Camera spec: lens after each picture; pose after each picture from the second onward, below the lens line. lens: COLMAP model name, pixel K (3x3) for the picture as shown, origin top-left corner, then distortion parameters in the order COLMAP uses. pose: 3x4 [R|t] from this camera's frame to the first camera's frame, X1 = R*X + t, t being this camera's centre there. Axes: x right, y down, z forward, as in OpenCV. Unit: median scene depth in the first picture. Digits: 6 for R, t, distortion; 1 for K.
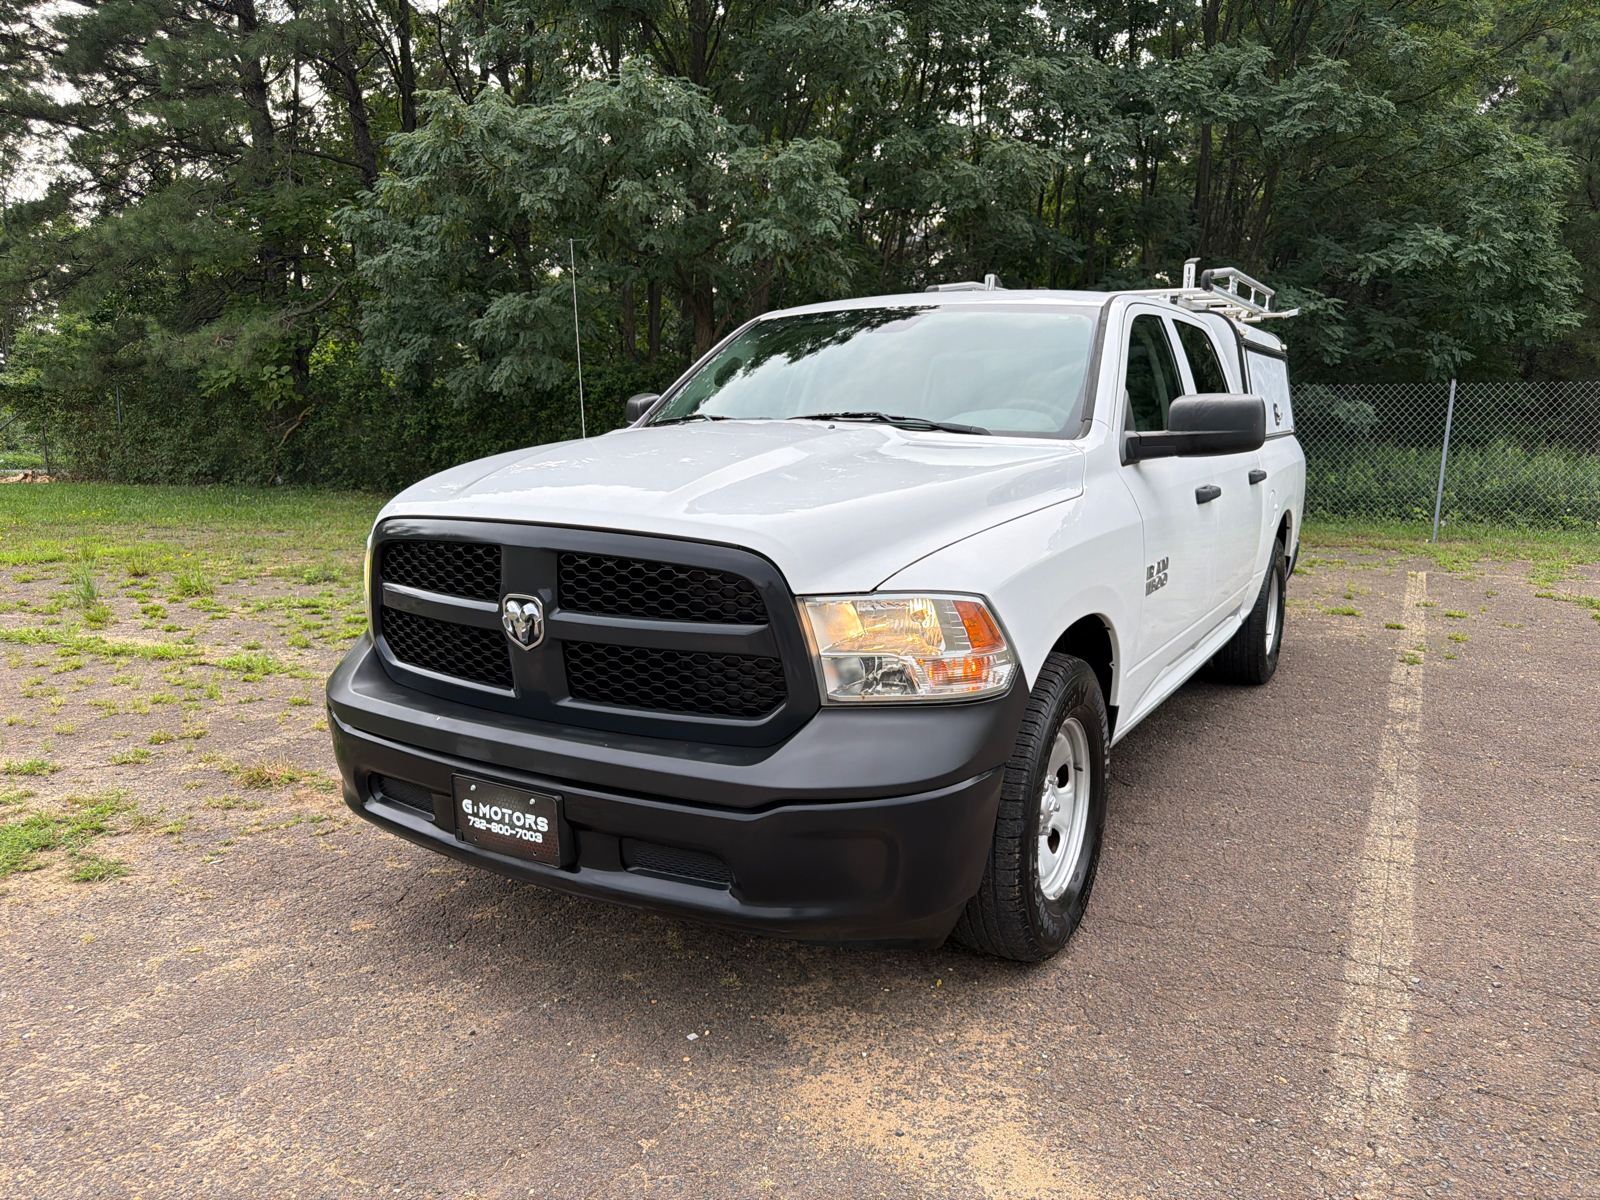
lens RADIAL K [[1133.6, 0, 804.3], [0, 1133.6, 593.4], [0, 0, 1]] dist [0.056307, -0.068381]
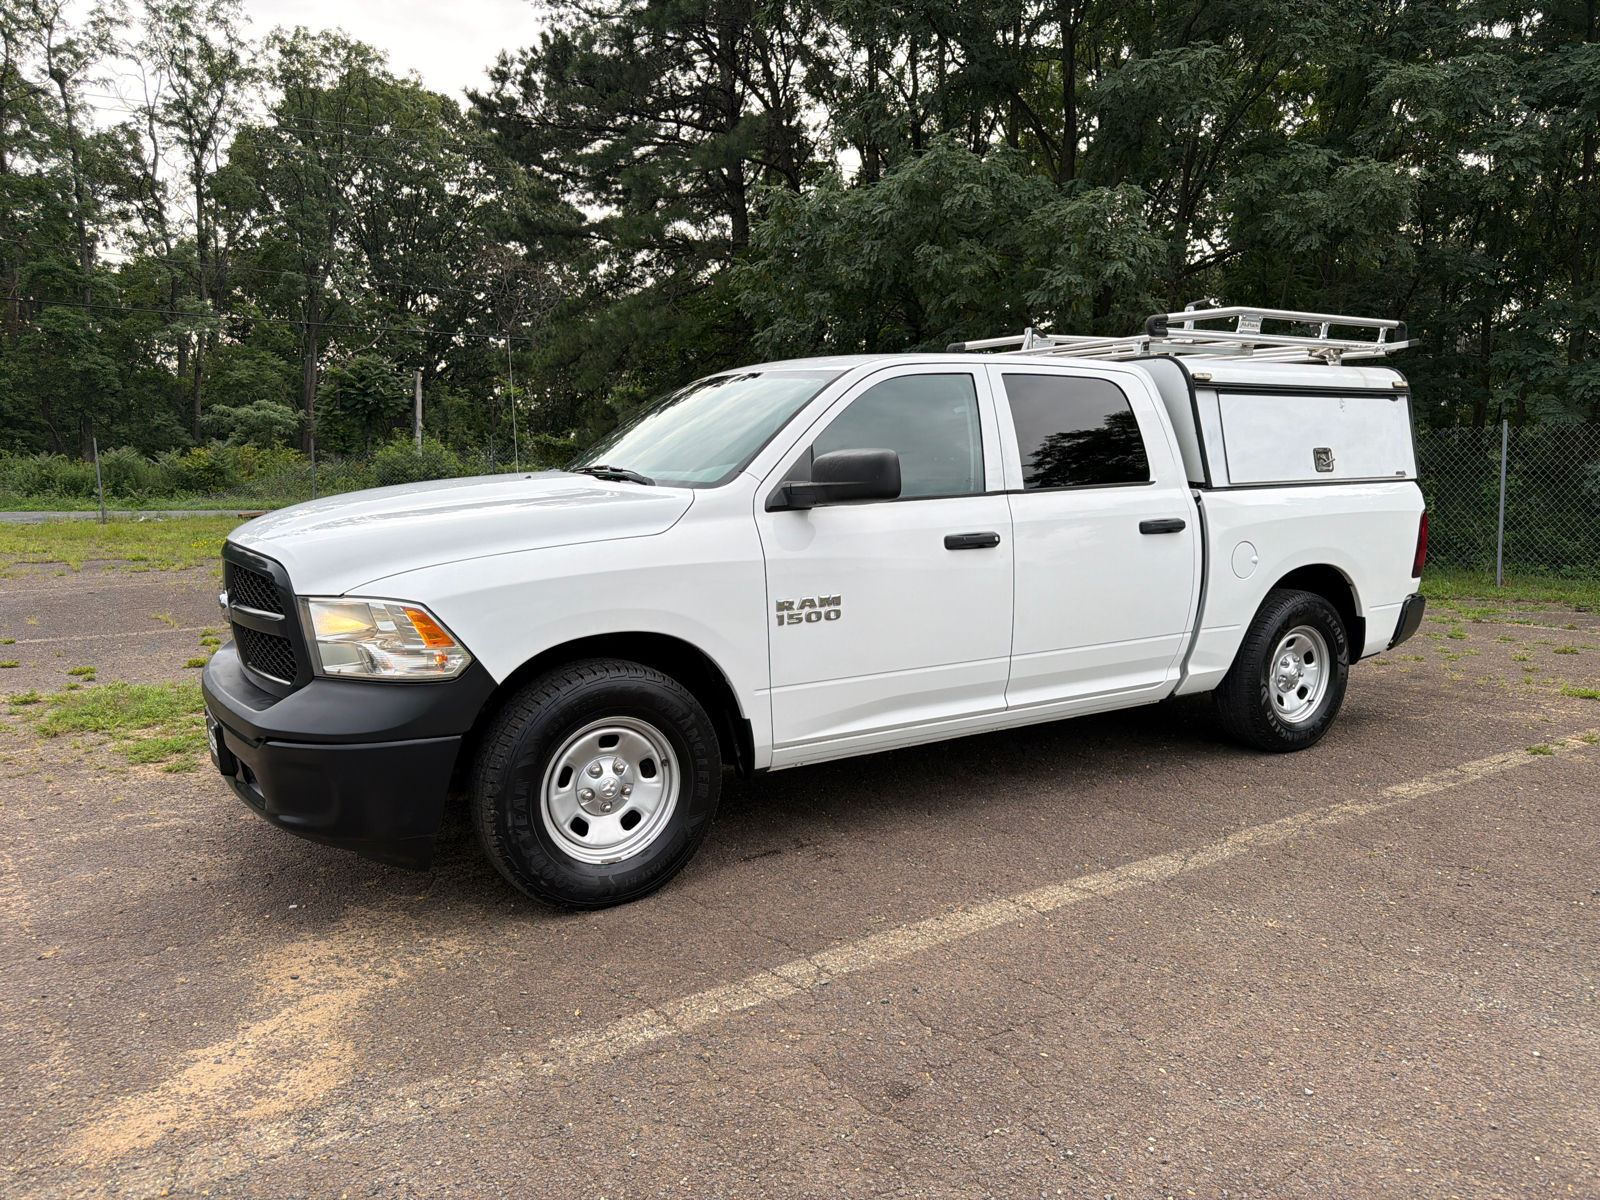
lens RADIAL K [[1126.1, 0, 784.5], [0, 1126.1, 606.8], [0, 0, 1]] dist [0.008286, 0.007120]
pose [[0.882757, 0.052032, -0.466941, 0.893204], [-0.063056, 0.997978, -0.008002, -0.010226], [0.465580, 0.036507, 0.884252, 0.014560]]
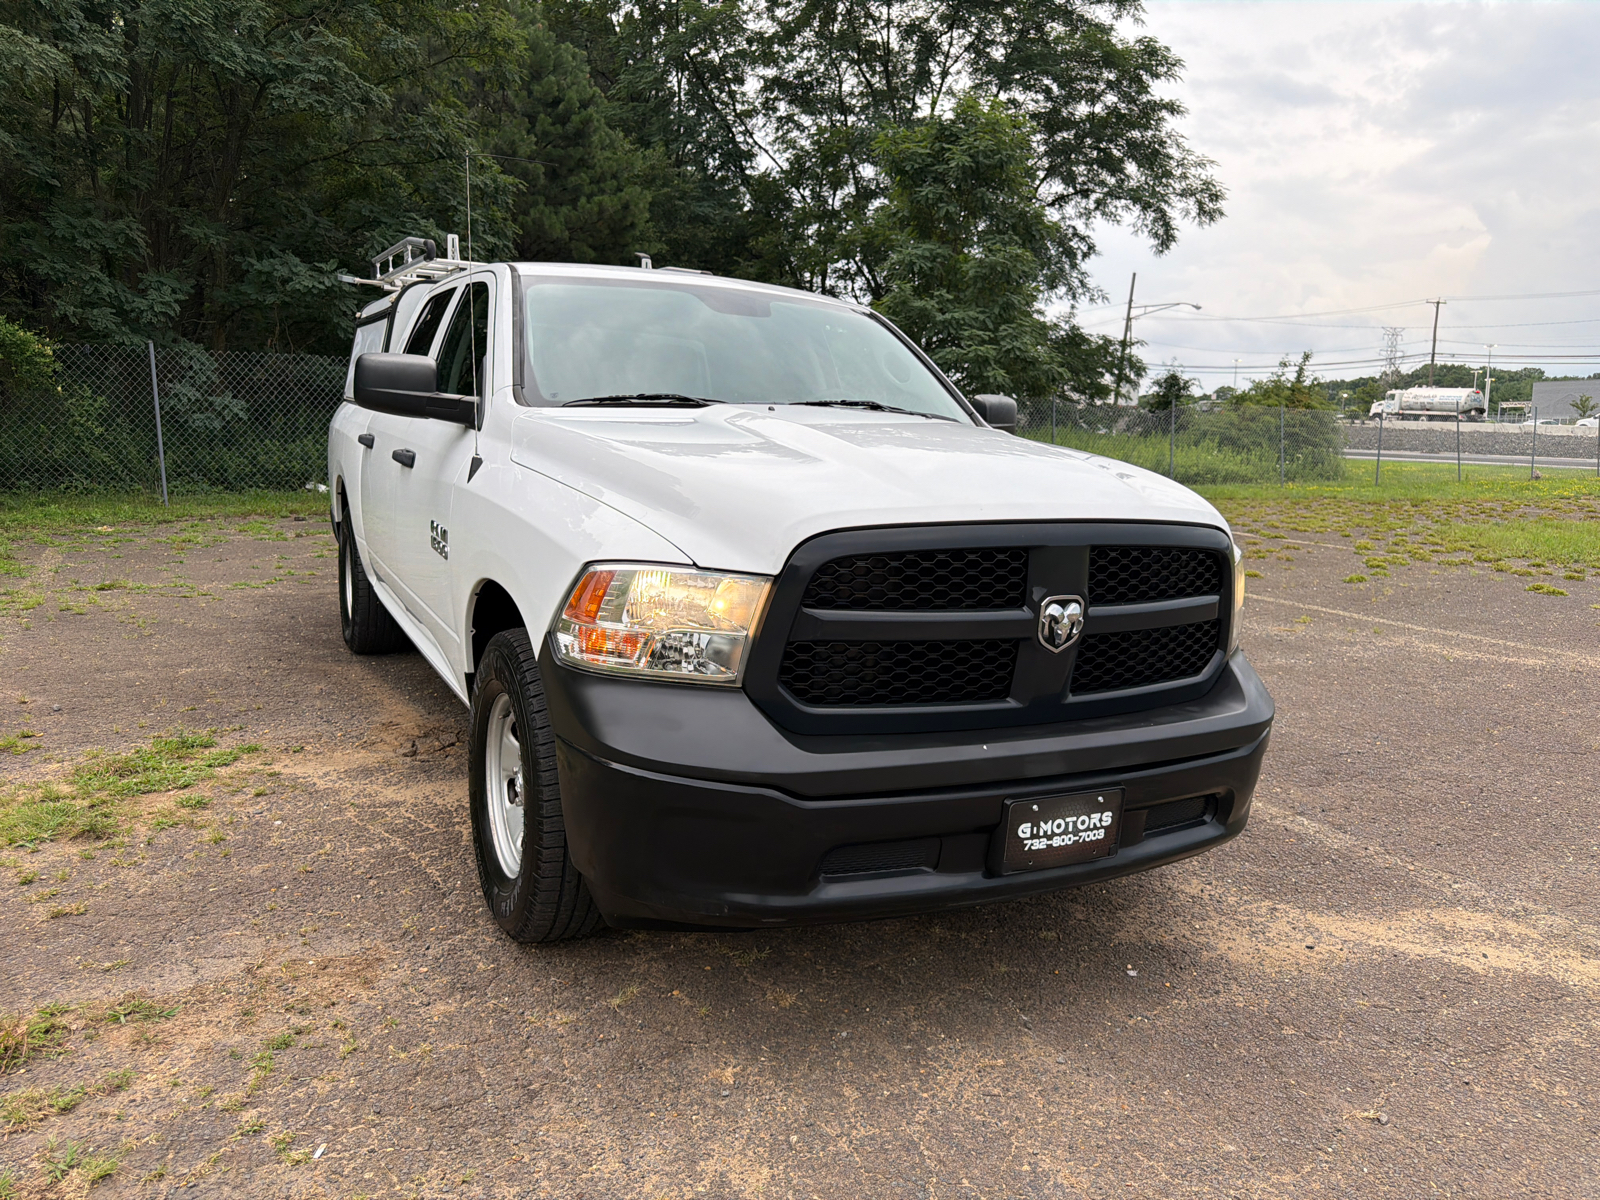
lens RADIAL K [[1138.3, 0, 804.9], [0, 1138.3, 583.3], [0, 0, 1]] dist [0.062343, -0.072803]
pose [[0.539447, -0.111598, 0.834591, -0.952472], [0.095324, 0.992900, 0.071152, -0.080335], [-0.836606, 0.041174, 0.546255, 0.527414]]
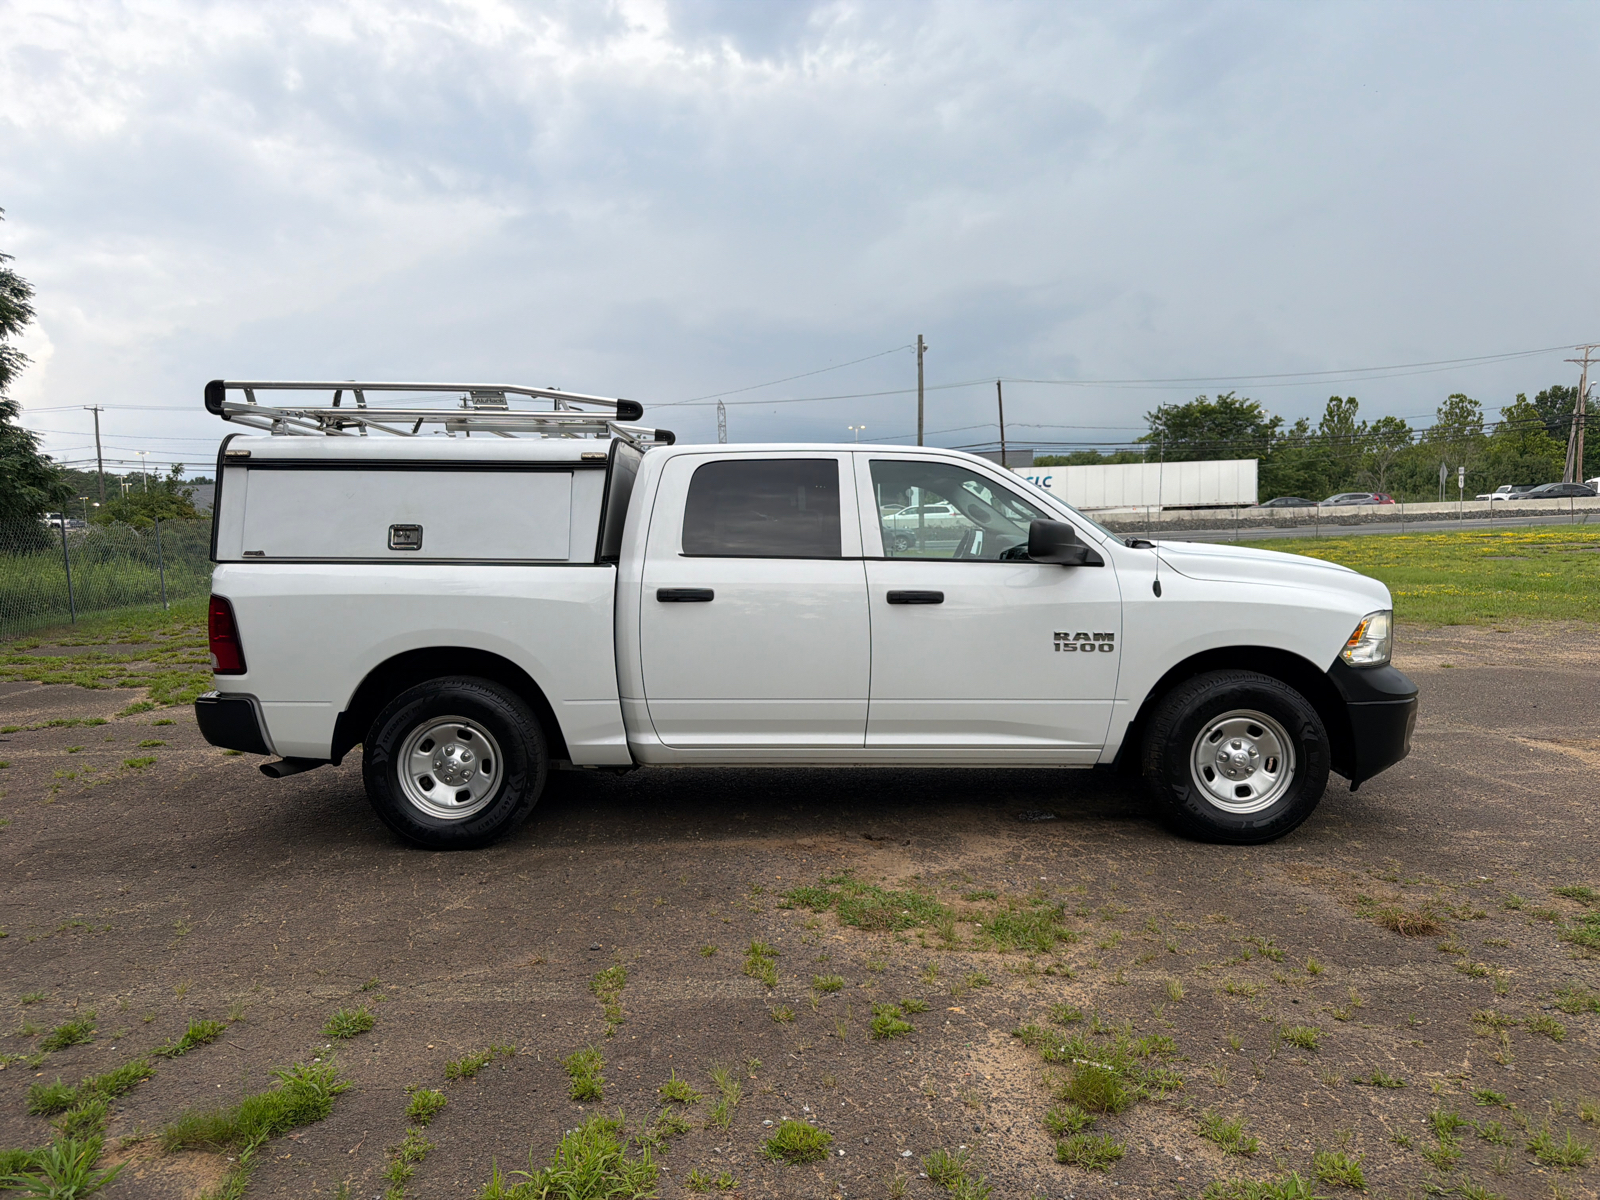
lens RADIAL K [[1113.3, 0, 779.8], [0, 1113.3, 604.3], [0, 0, 1]] dist [0.089923, -0.119532]
pose [[-0.504269, -0.054066, 0.861852, -1.374030], [0.135740, 0.980668, 0.140940, -0.415296], [-0.852811, 0.188060, -0.487182, 2.566980]]
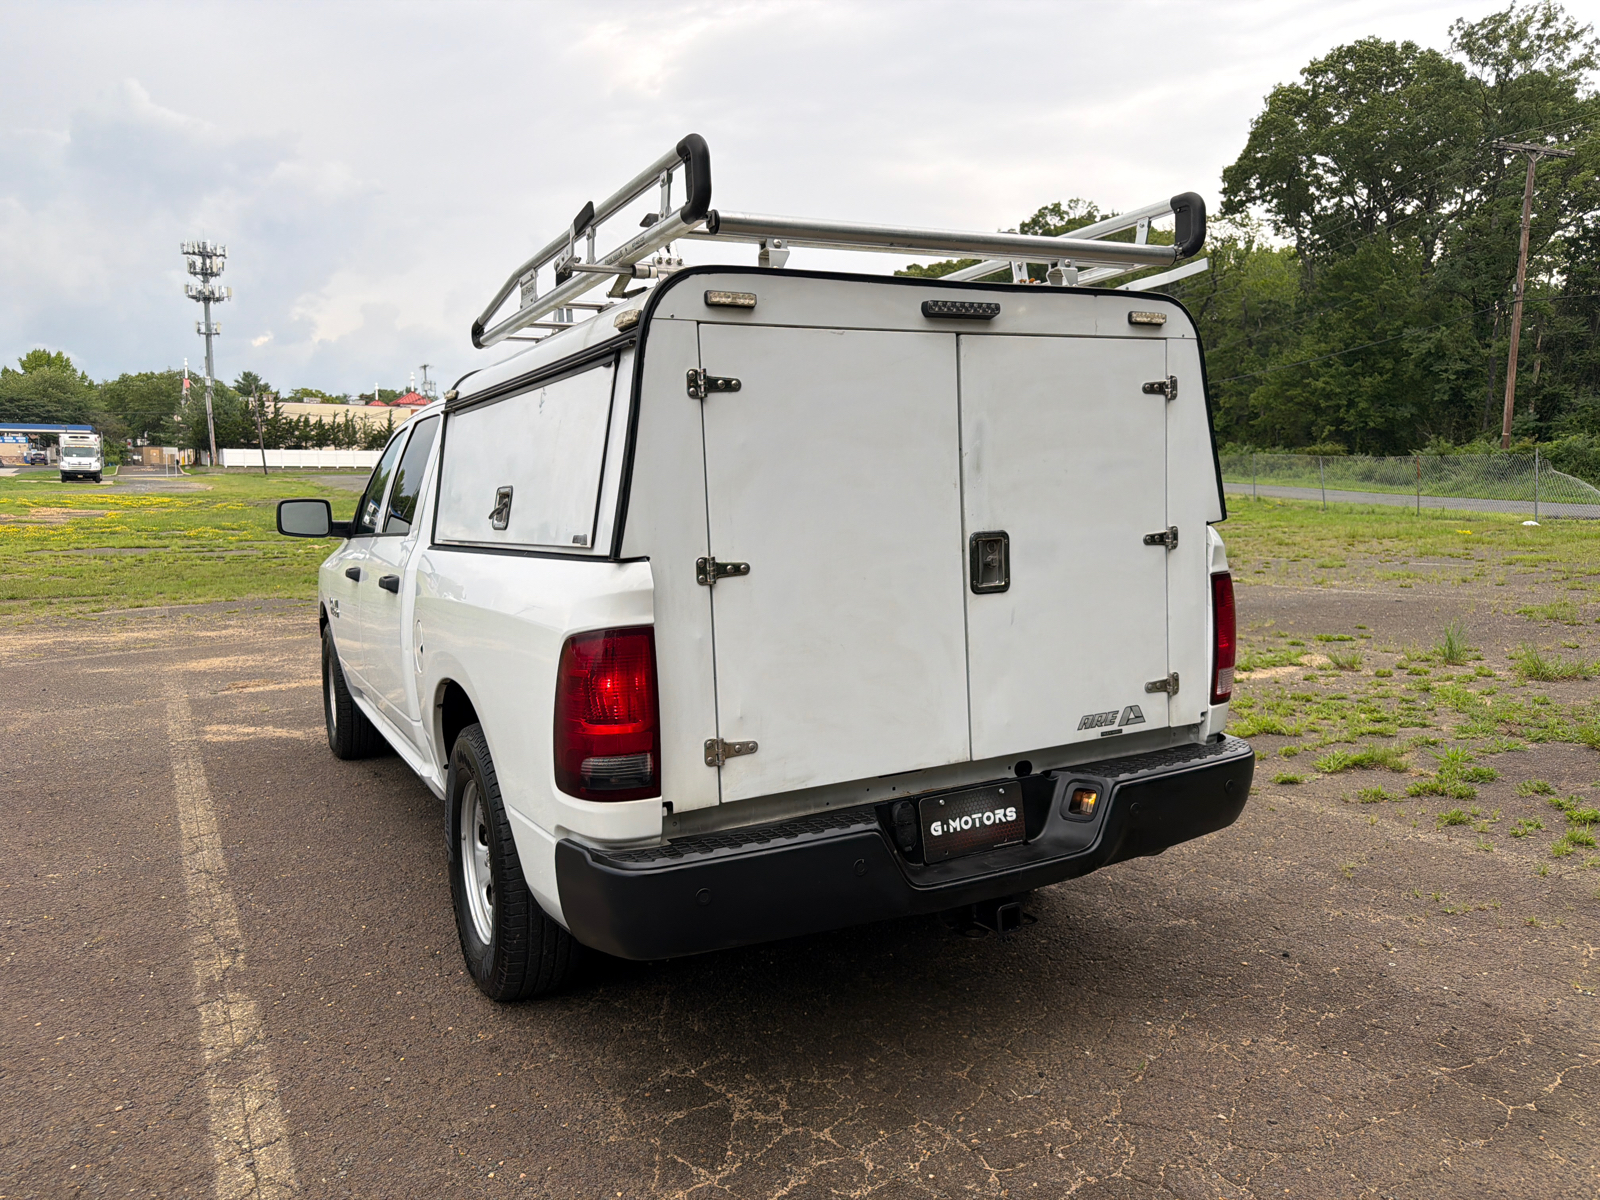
lens RADIAL K [[1132.2, 0, 800.0], [0, 1132.2, 600.0], [0, 0, 1]] dist [0.055109, -0.067896]
pose [[-0.524543, 0.088039, -0.846820, 1.509004], [-0.105774, 0.980194, 0.167425, -0.417393], [0.844788, 0.177393, -0.504842, 2.663861]]
